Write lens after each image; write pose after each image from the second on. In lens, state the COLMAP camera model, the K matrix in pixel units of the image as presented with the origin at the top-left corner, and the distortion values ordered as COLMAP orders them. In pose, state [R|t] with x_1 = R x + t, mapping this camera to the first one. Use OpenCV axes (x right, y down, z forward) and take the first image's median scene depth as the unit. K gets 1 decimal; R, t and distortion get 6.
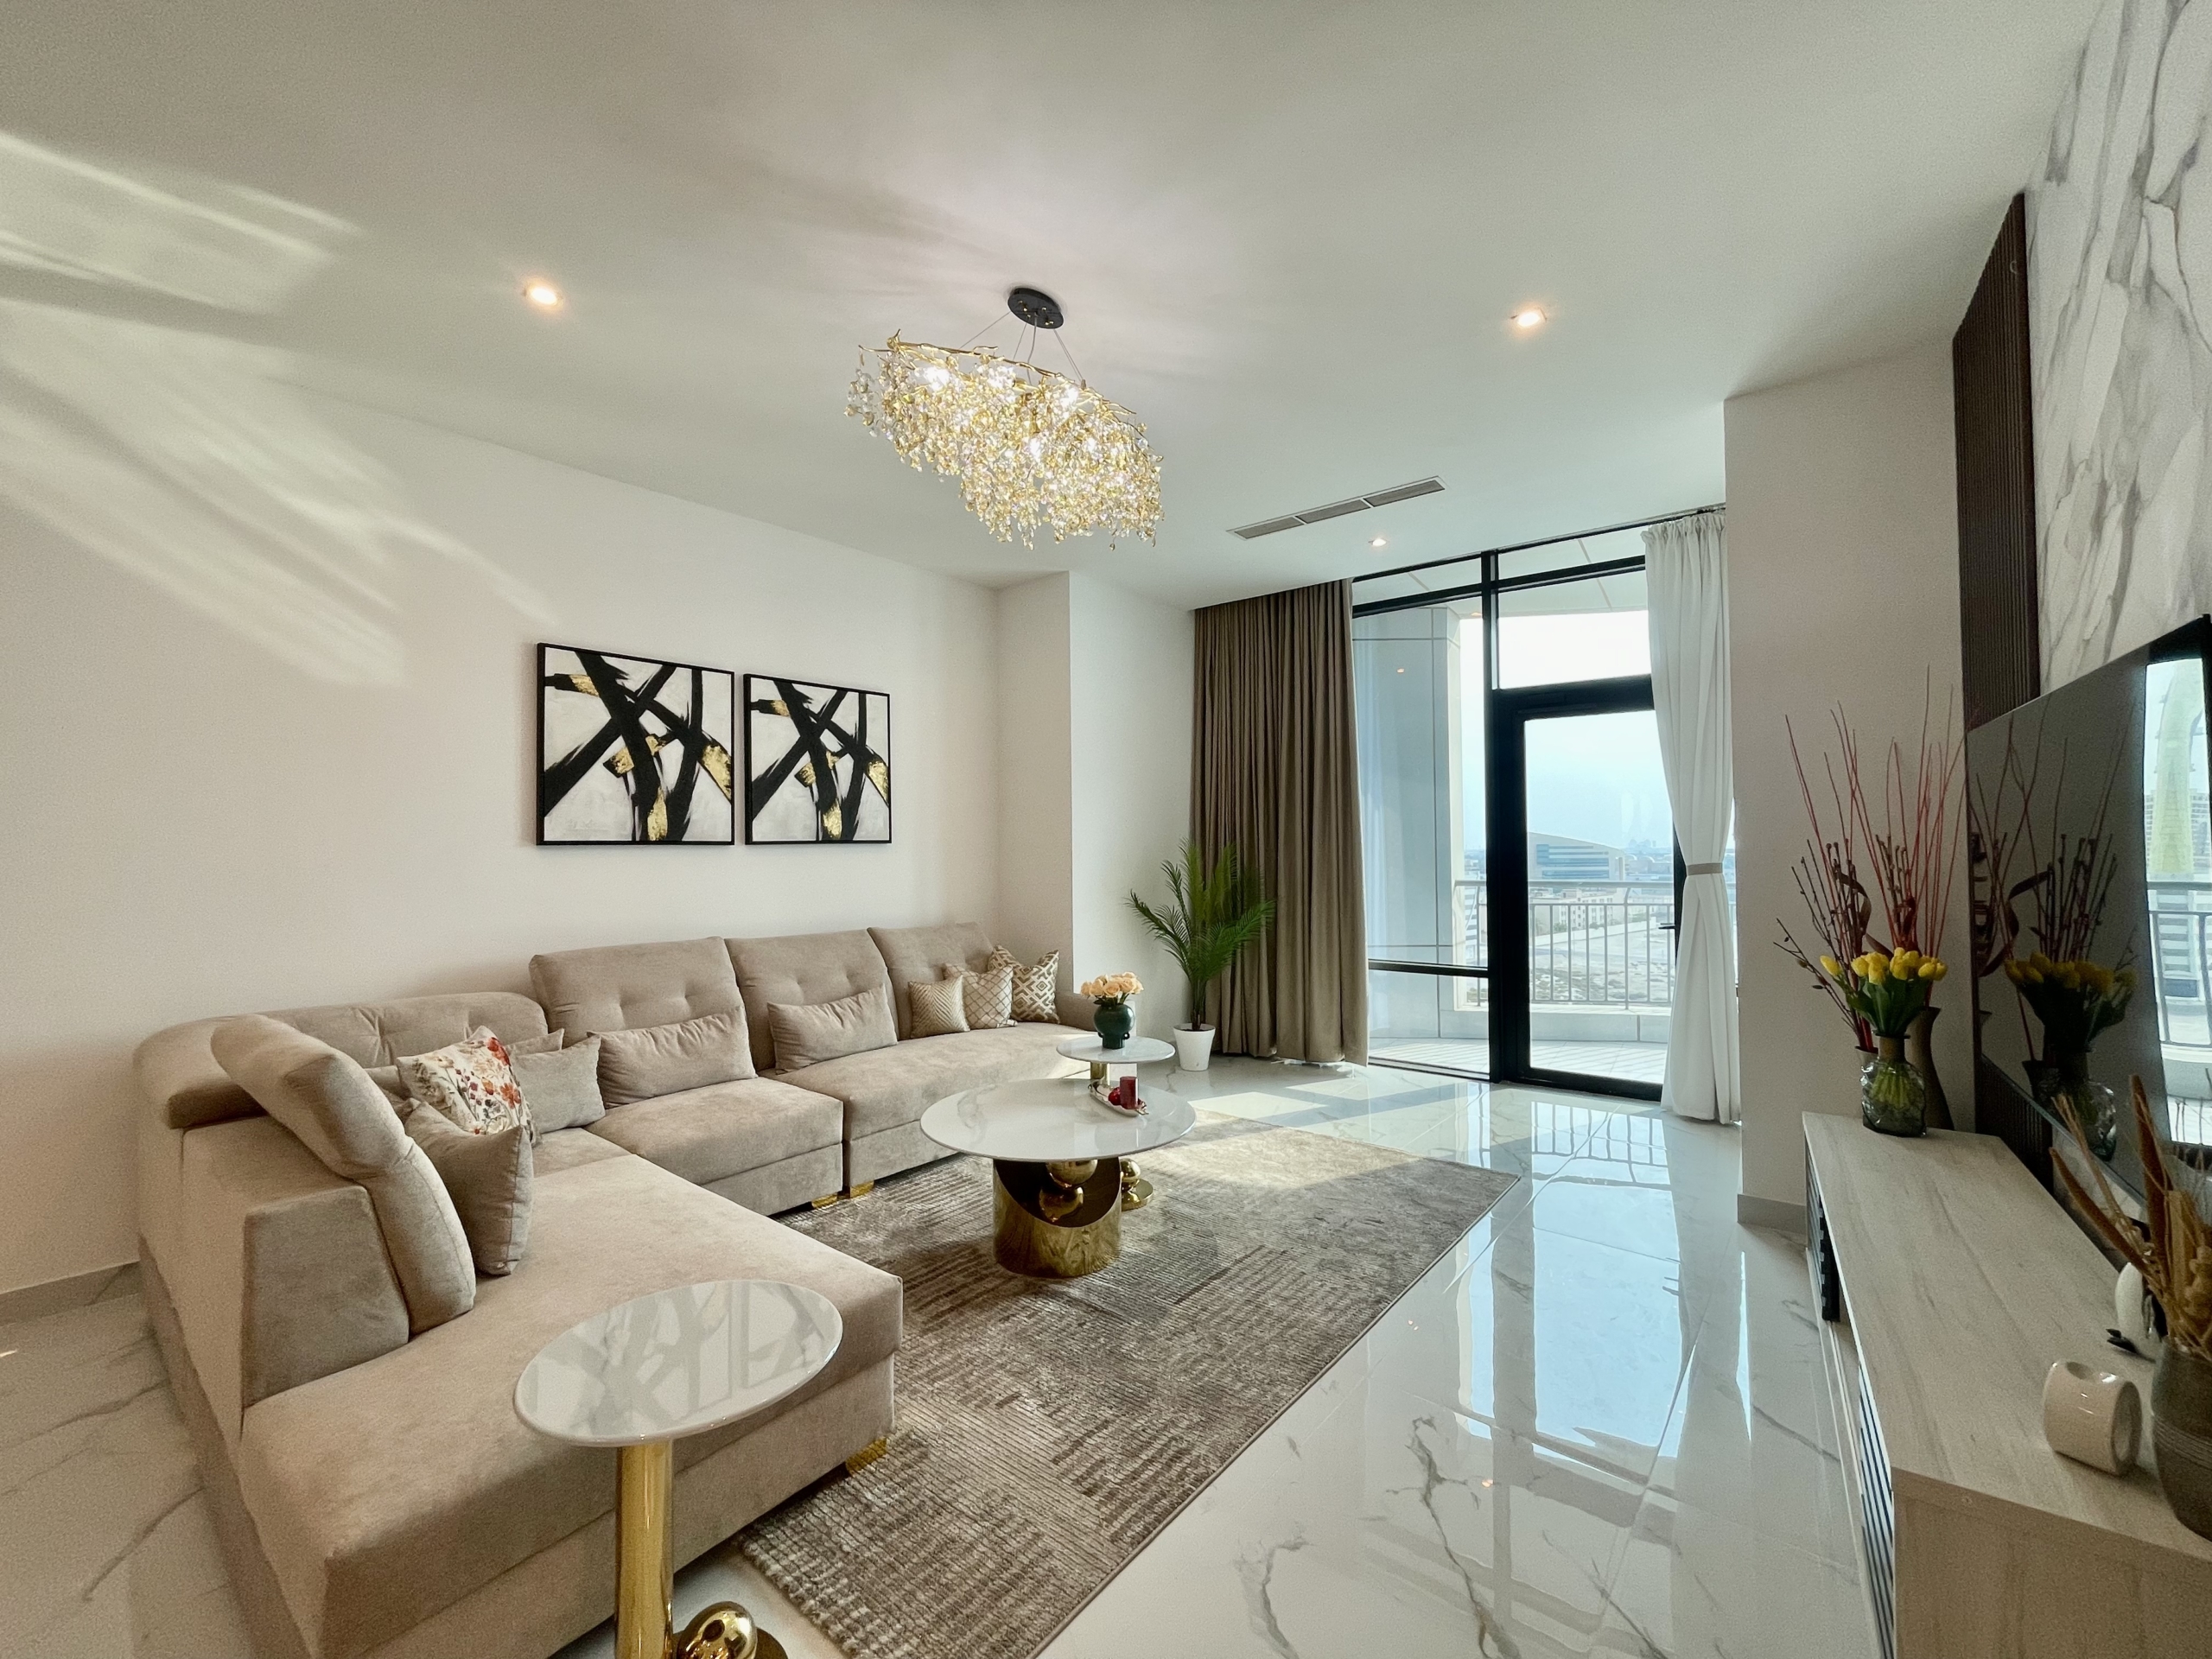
lens RADIAL K [[884.7, 0, 1105.0], [0, 884.7, 831.0], [0, 0, 1]] dist [0.001308, -0.000322]
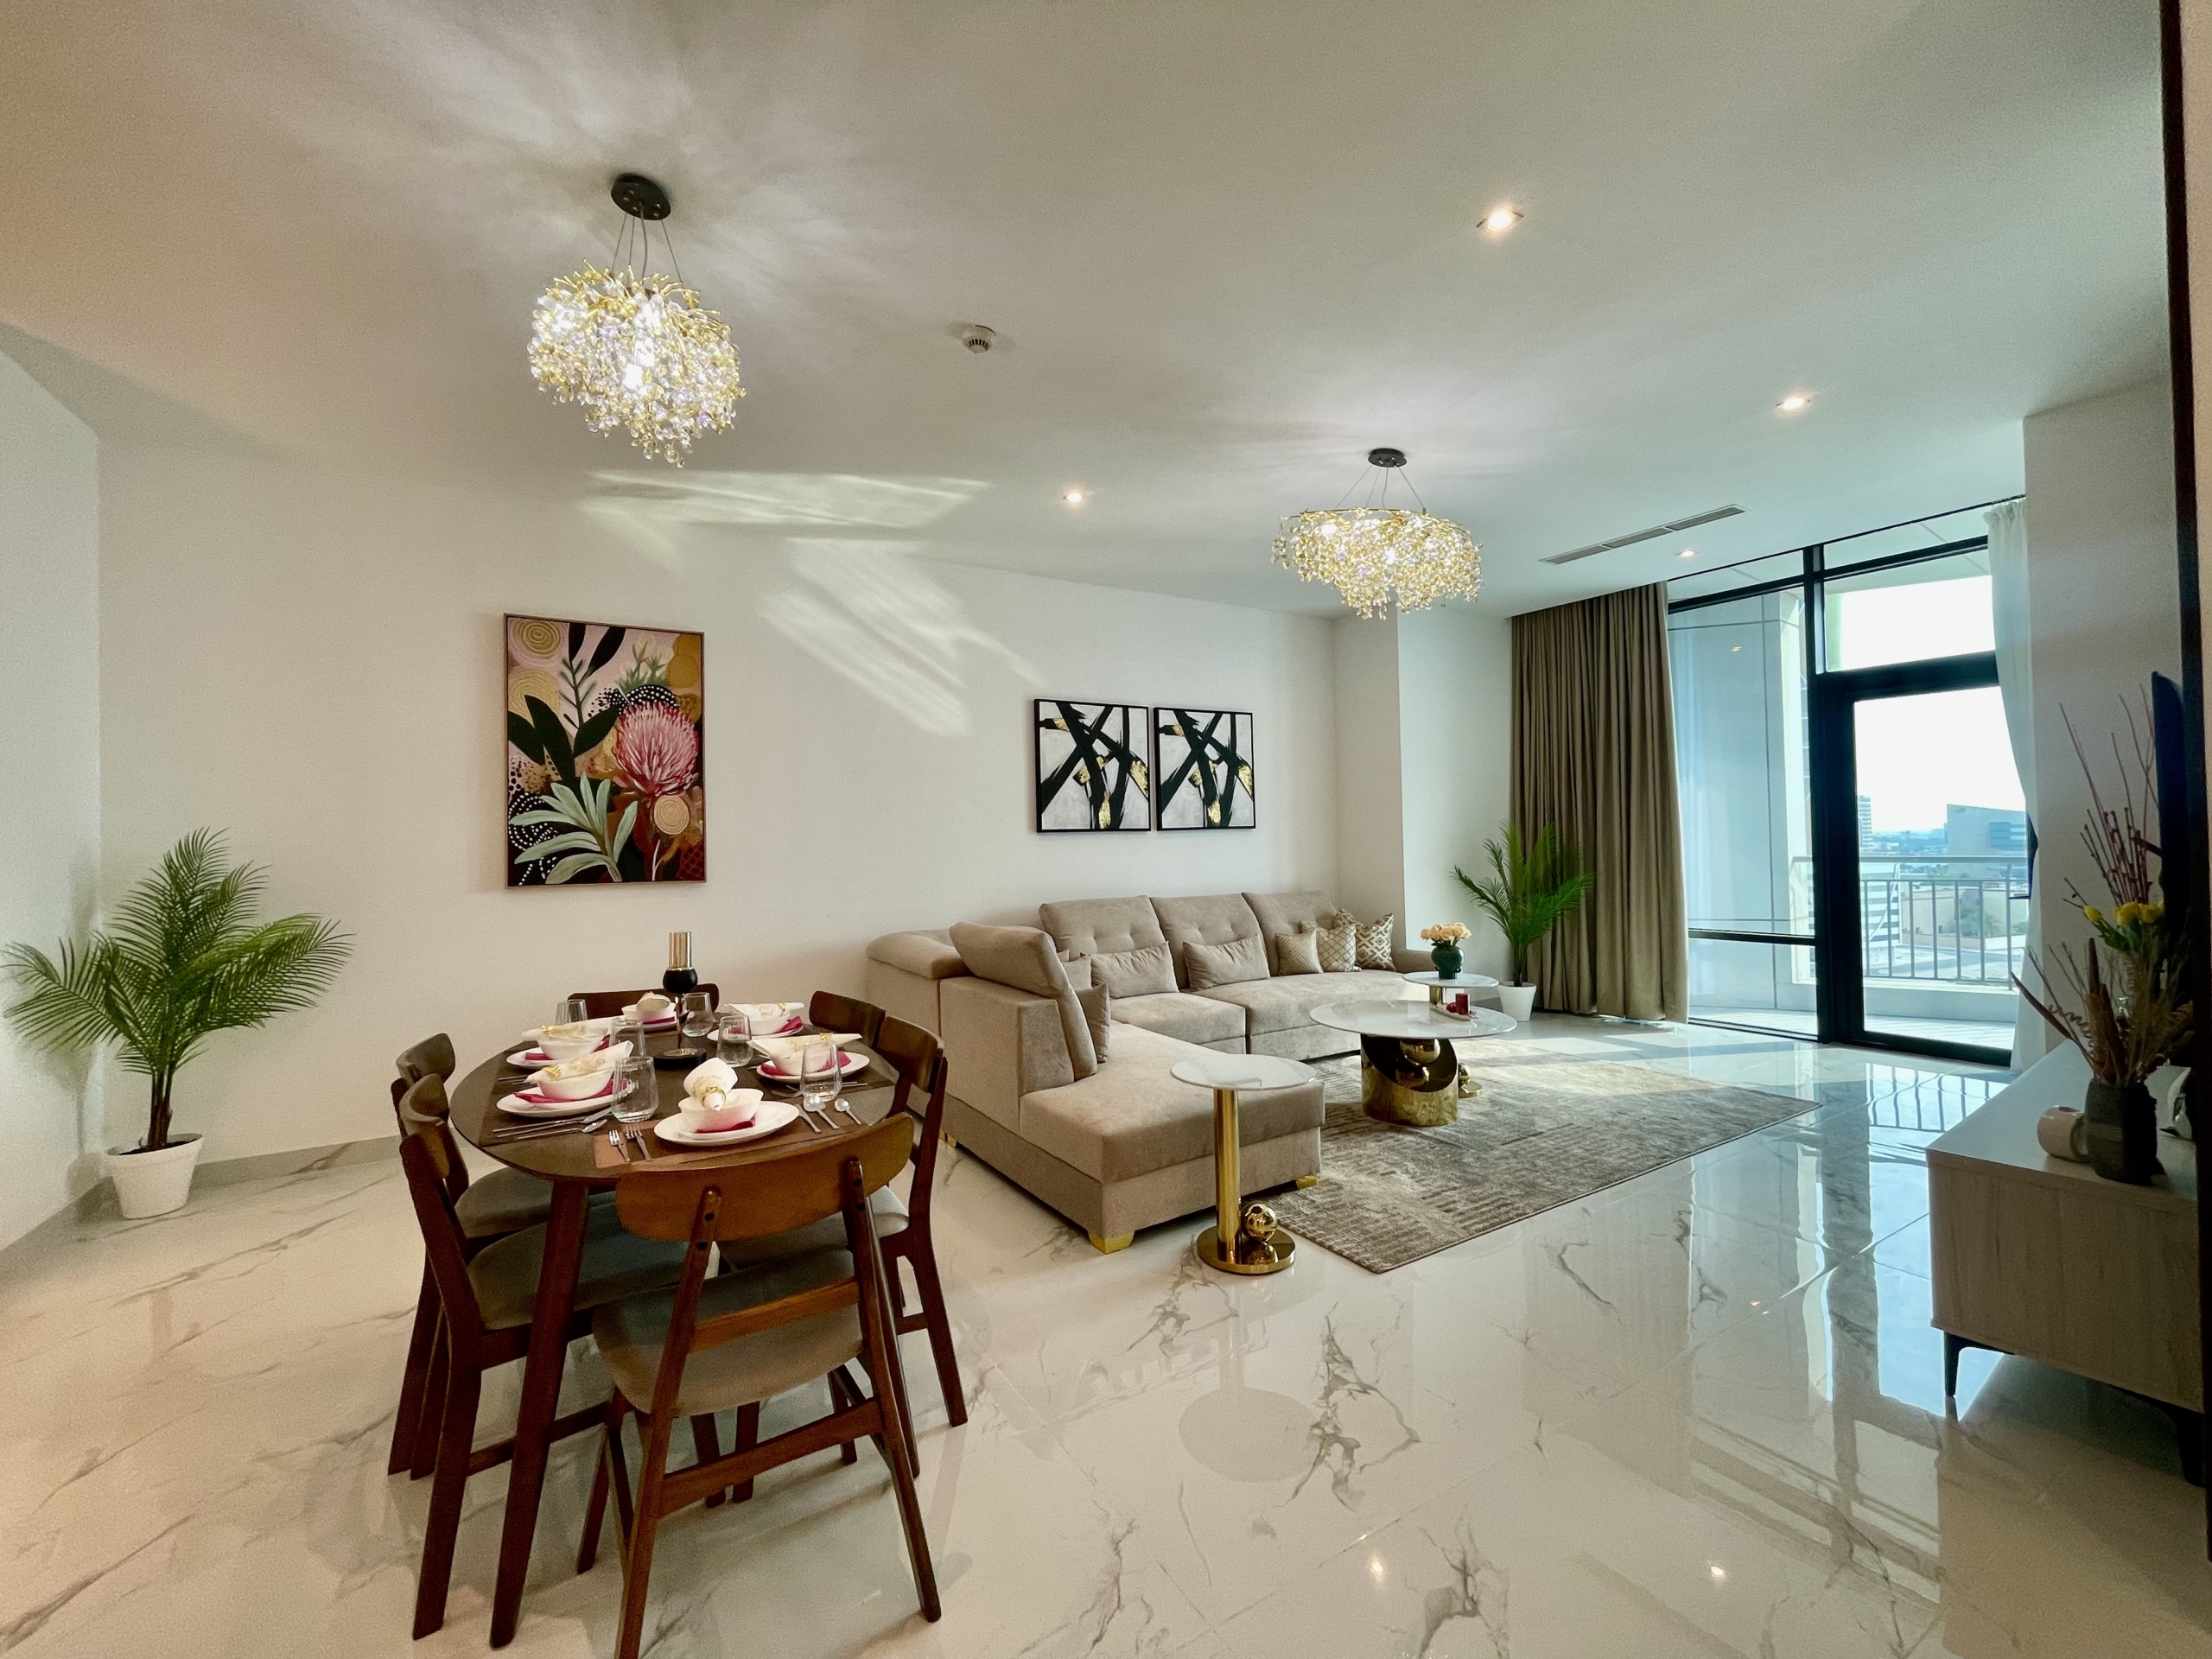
lens RADIAL K [[896.9, 0, 1101.9], [0, 896.9, 833.1], [0, 0, 1]] dist [-0.004384, 0.000584]
pose [[0.945085, -0.015287, -0.326467, -0.034417], [0.019978, 0.999740, 0.011019, 0.002363], [0.326214, -0.016936, 0.945144, -0.388224]]
